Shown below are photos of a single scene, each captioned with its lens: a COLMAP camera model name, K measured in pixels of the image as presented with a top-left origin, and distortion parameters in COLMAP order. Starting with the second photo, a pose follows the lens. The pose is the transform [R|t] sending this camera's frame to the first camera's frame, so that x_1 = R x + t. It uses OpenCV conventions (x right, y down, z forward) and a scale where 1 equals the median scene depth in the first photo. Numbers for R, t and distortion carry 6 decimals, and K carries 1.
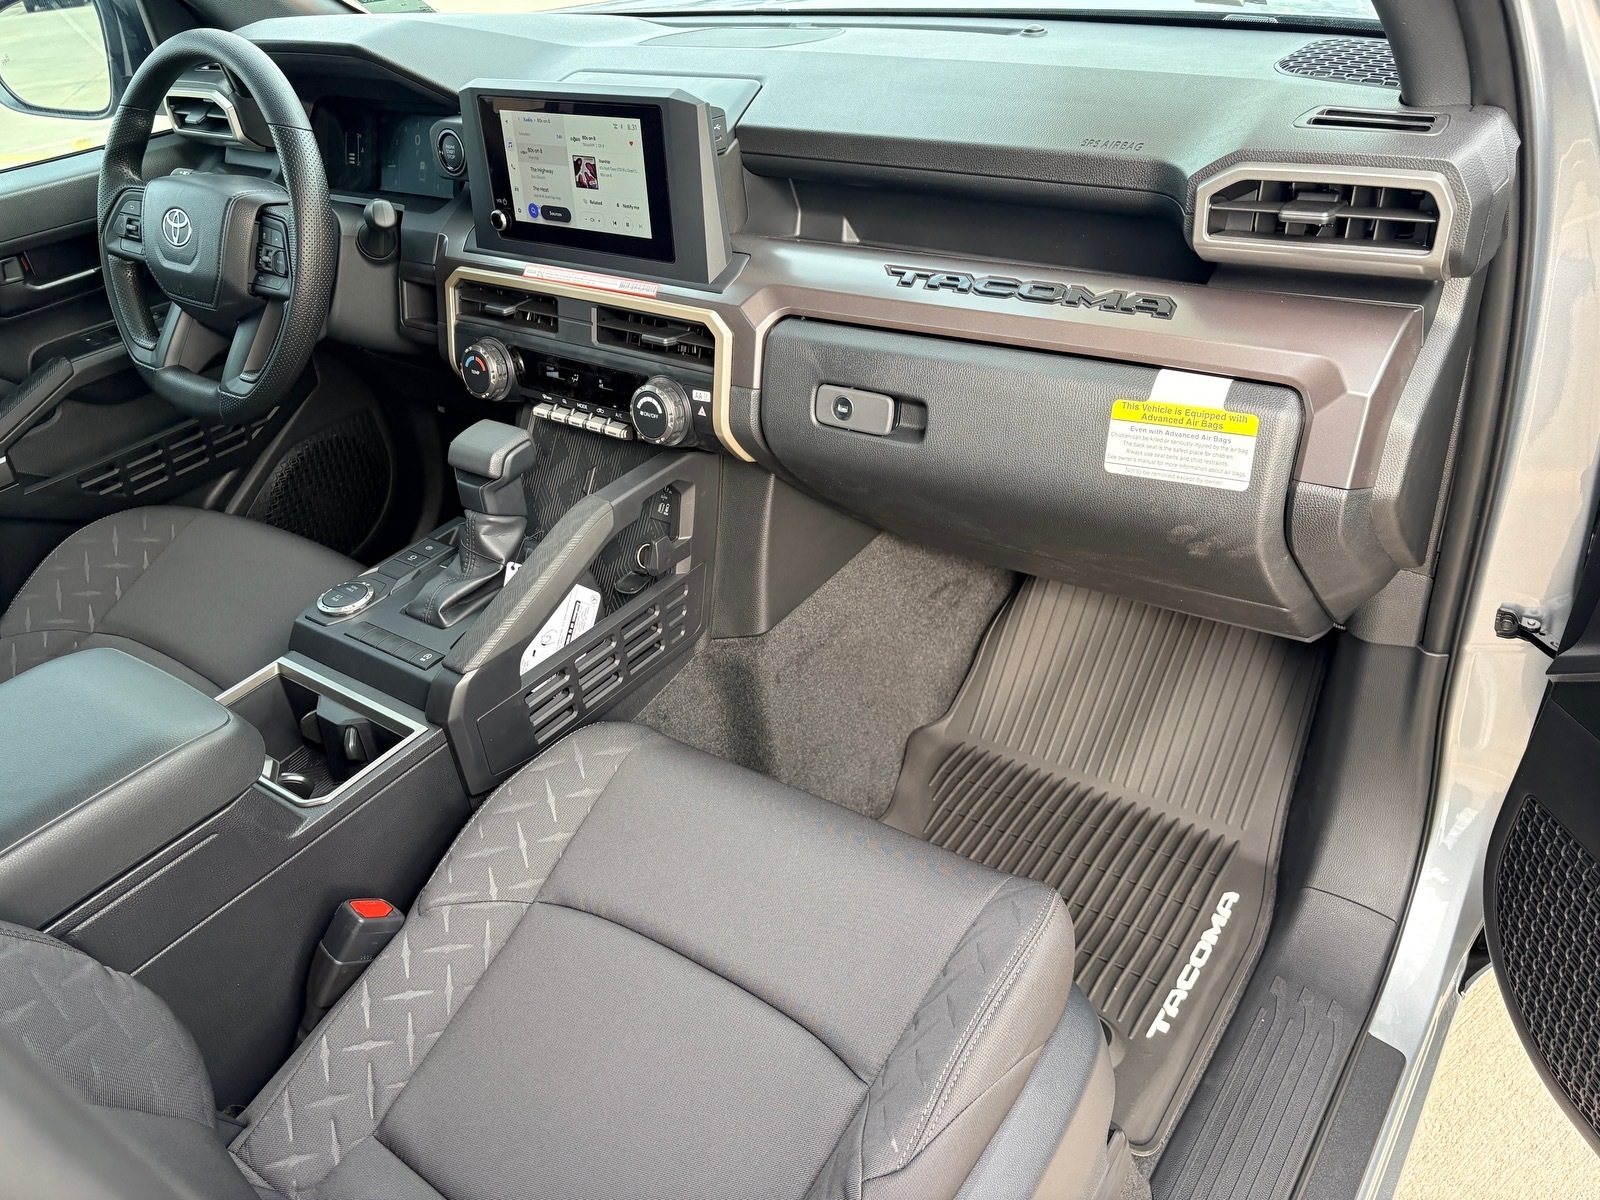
lens RADIAL K [[1224.0, 0, 795.9], [0, 1224.0, 596.9], [0, 0, 1]] dist [0.033990, -0.035945]
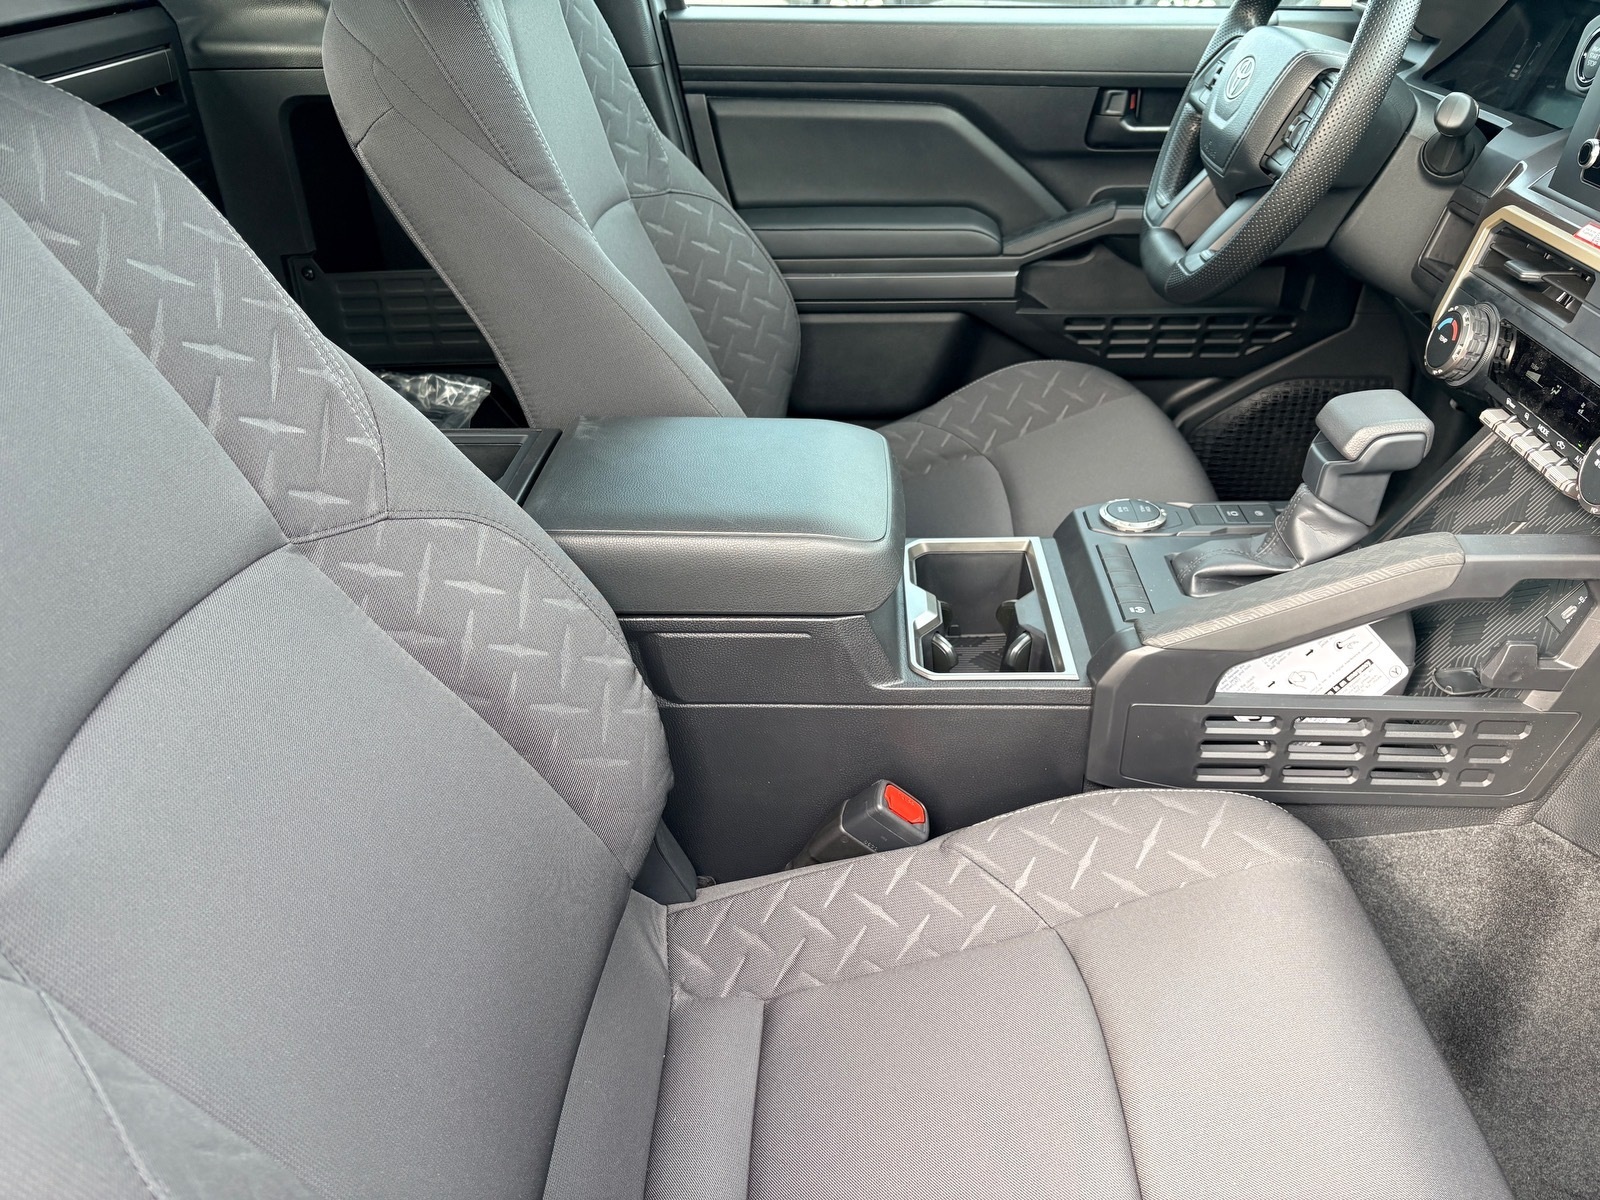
lens RADIAL K [[1224.0, 0, 803.0], [0, 1224.0, 604.7], [0, 0, 1]] dist [0.033990, -0.035945]
pose [[0.556483, 0.493425, -0.668475, 0.115574], [-0.478185, 0.848153, 0.227979, -0.032052], [0.679460, 0.192789, 0.707931, 0.250902]]
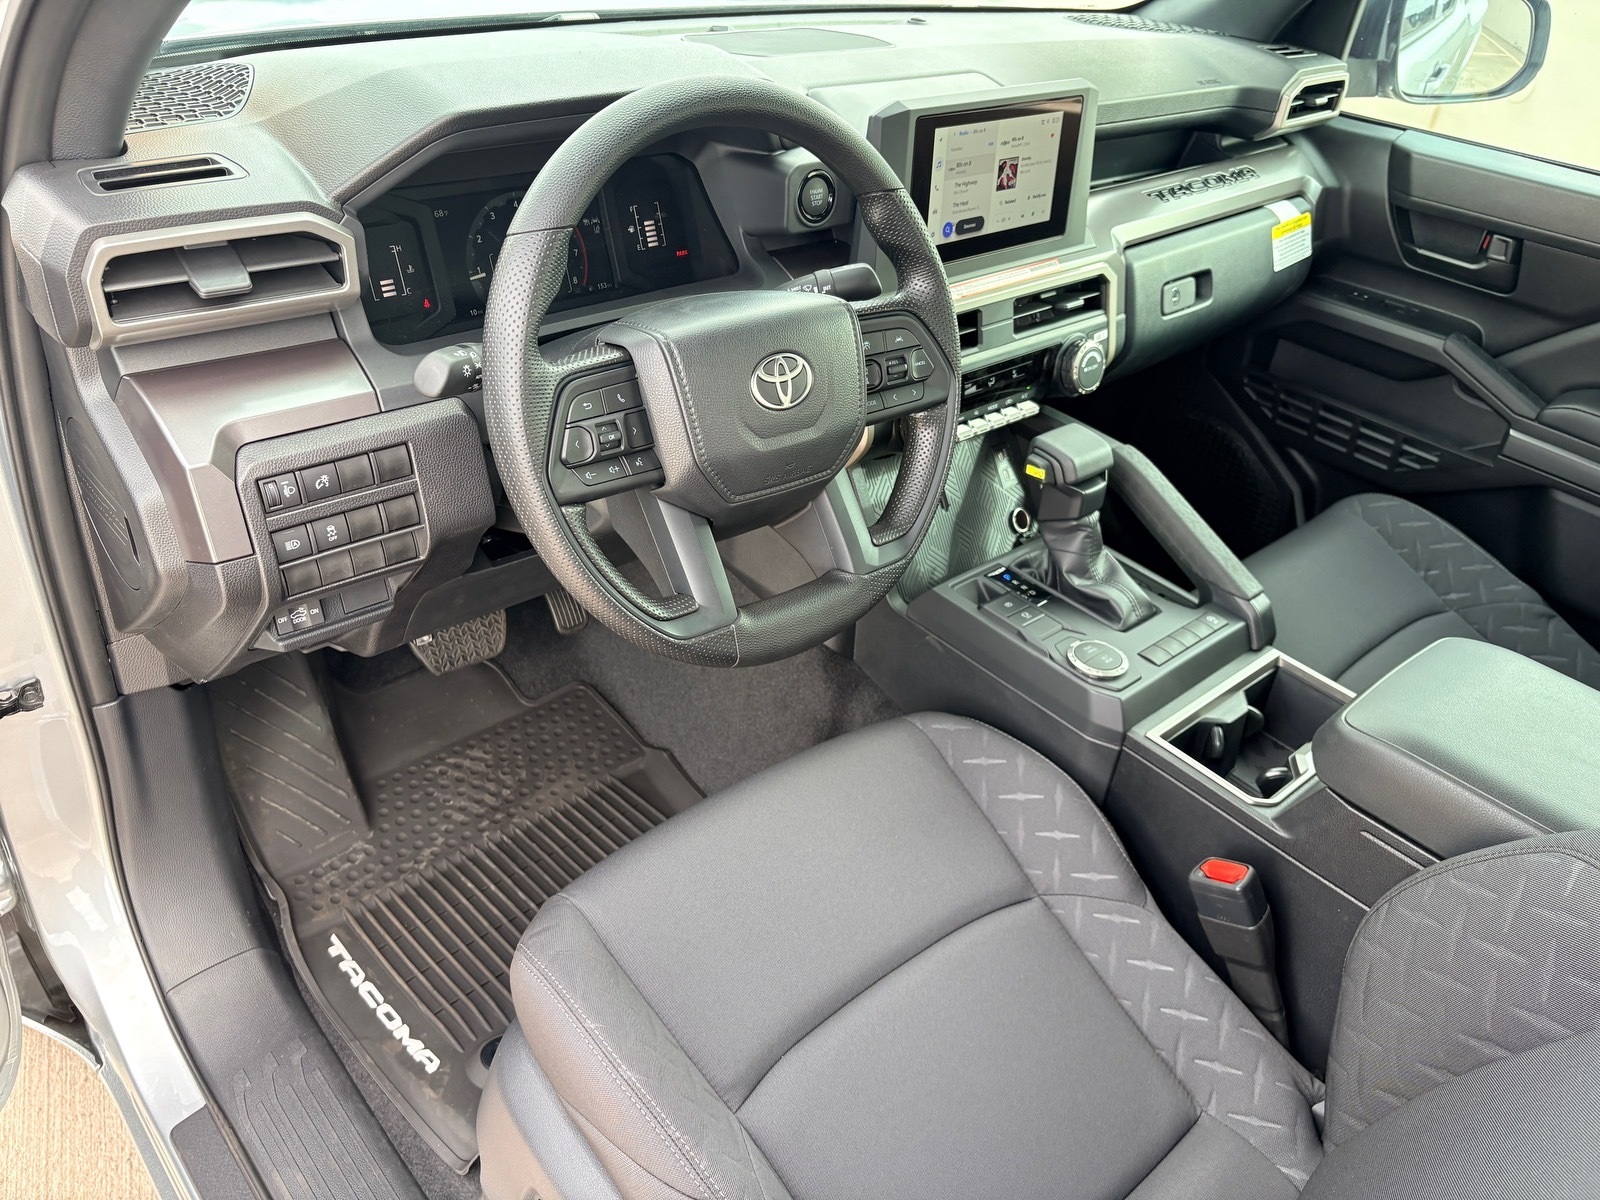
lens RADIAL K [[1224.0, 0, 794.8], [0, 1224.0, 603.8], [0, 0, 1]] dist [0.033990, -0.035945]
pose [[0.192273, -0.454338, 0.869832, -1.234121], [0.438854, 0.832610, 0.337888, -0.460969], [-0.877746, 0.316763, 0.359477, 0.881051]]
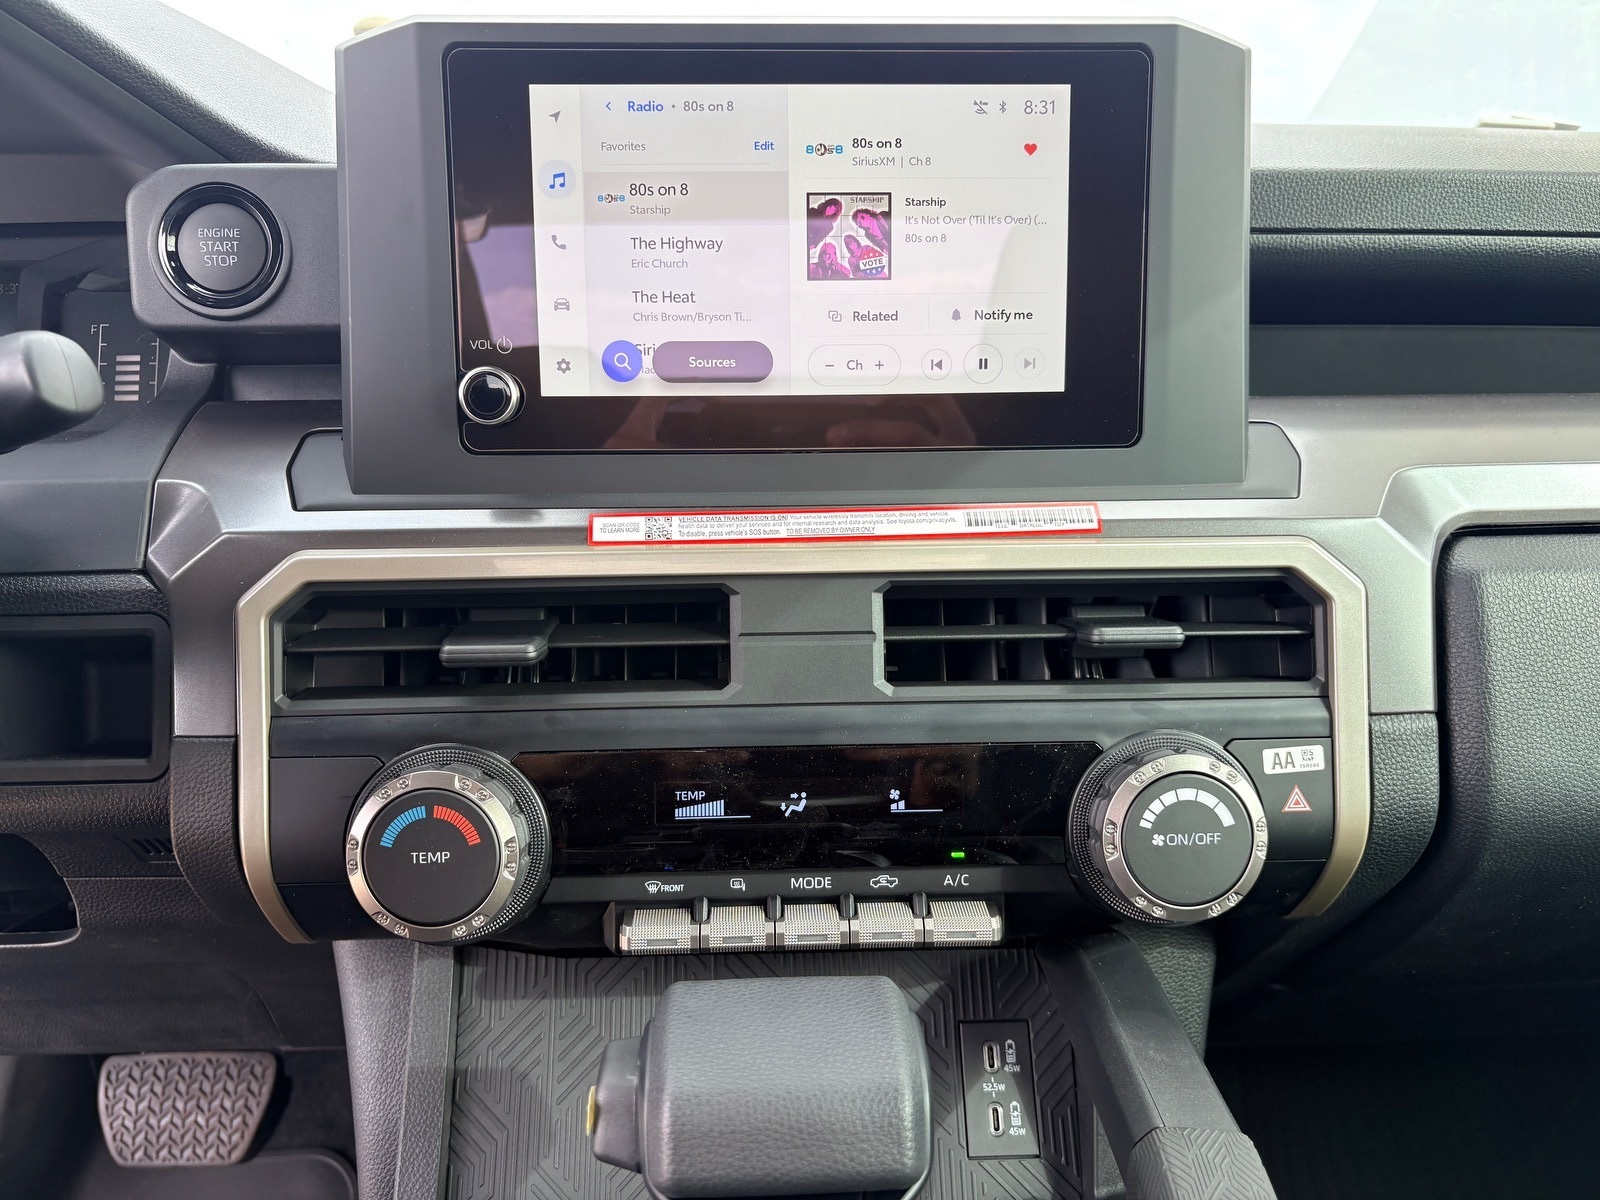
lens RADIAL K [[1224.0, 0, 806.6], [0, 1224.0, 611.9], [0, 0, 1]] dist [0.033990, -0.035945]
pose [[0.771993, -0.058376, 0.632944, -0.413464], [0.284877, 0.921941, -0.262431, -0.143990], [-0.568218, 0.382906, 0.728362, 0.763430]]
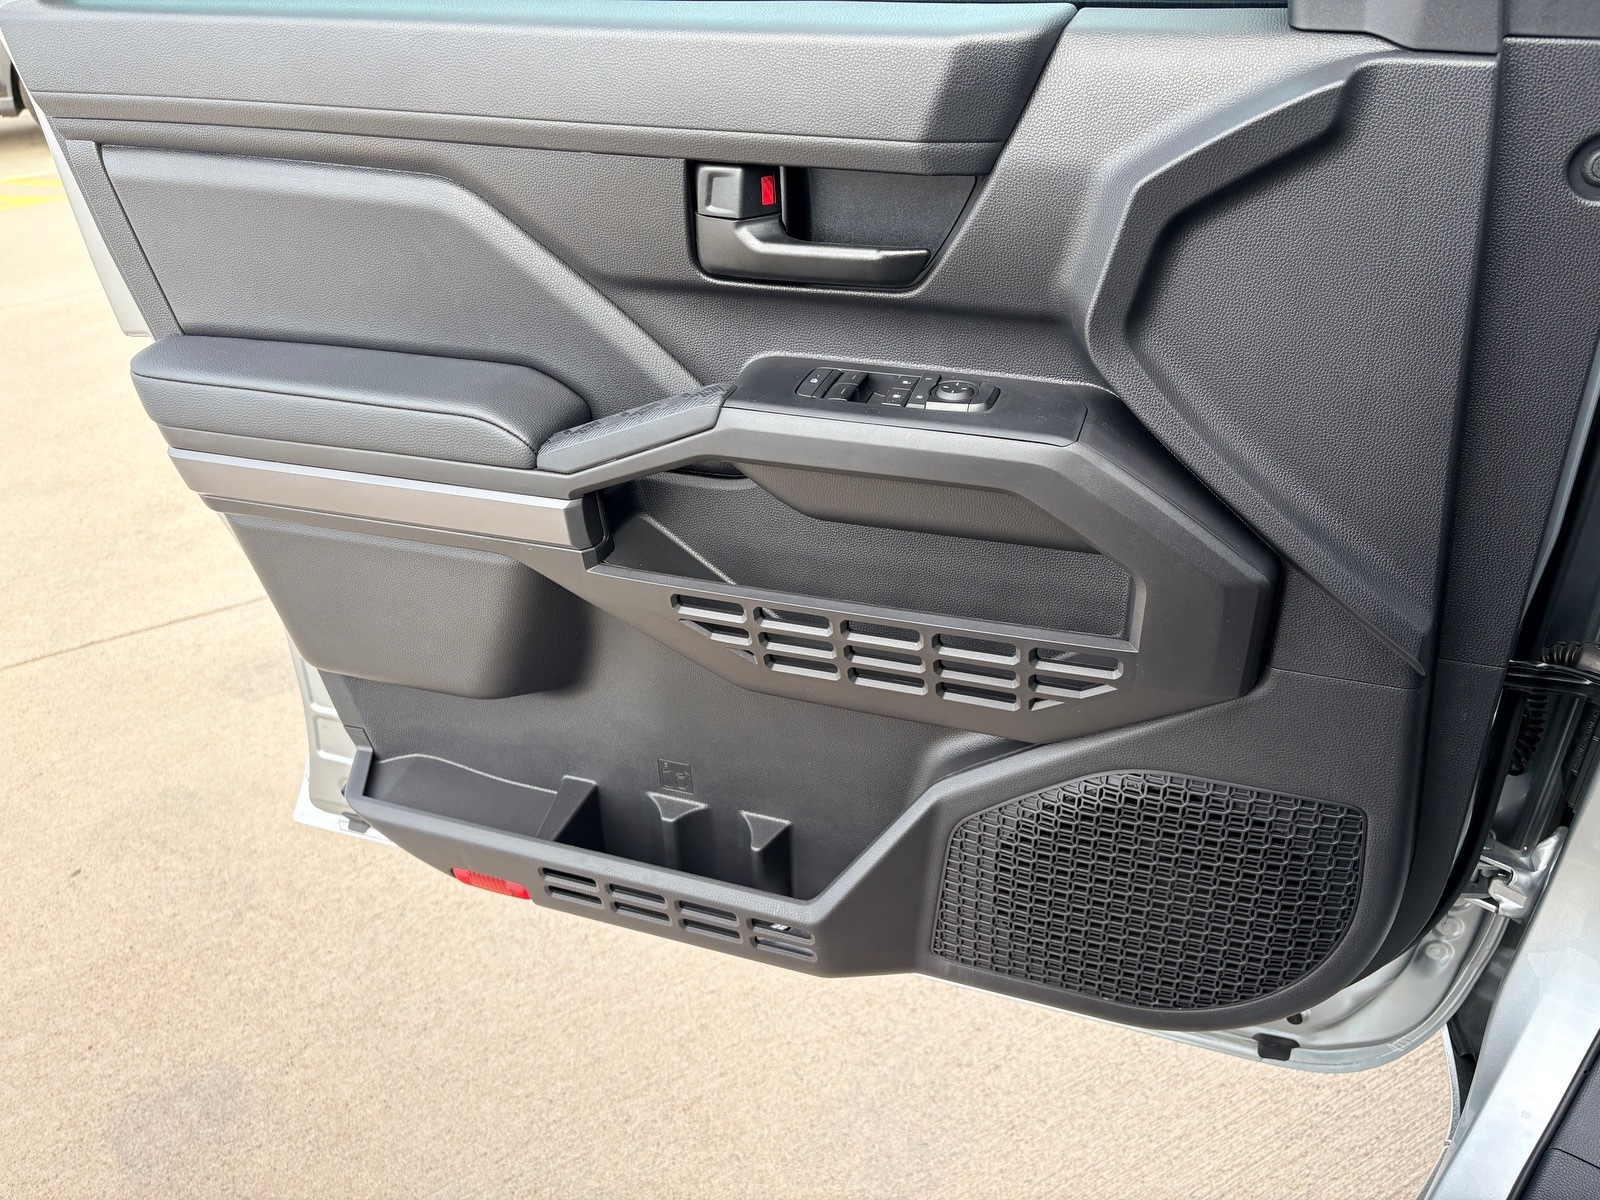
lens RADIAL K [[1224.0, 0, 800.8], [0, 1224.0, 598.1], [0, 0, 1]] dist [0.033990, -0.035945]
pose [[0.328303, 0.507653, -0.796558, -0.206998], [-0.529050, 0.797439, 0.290166, -0.367862], [0.782511, 0.326157, 0.530376, 1.032149]]
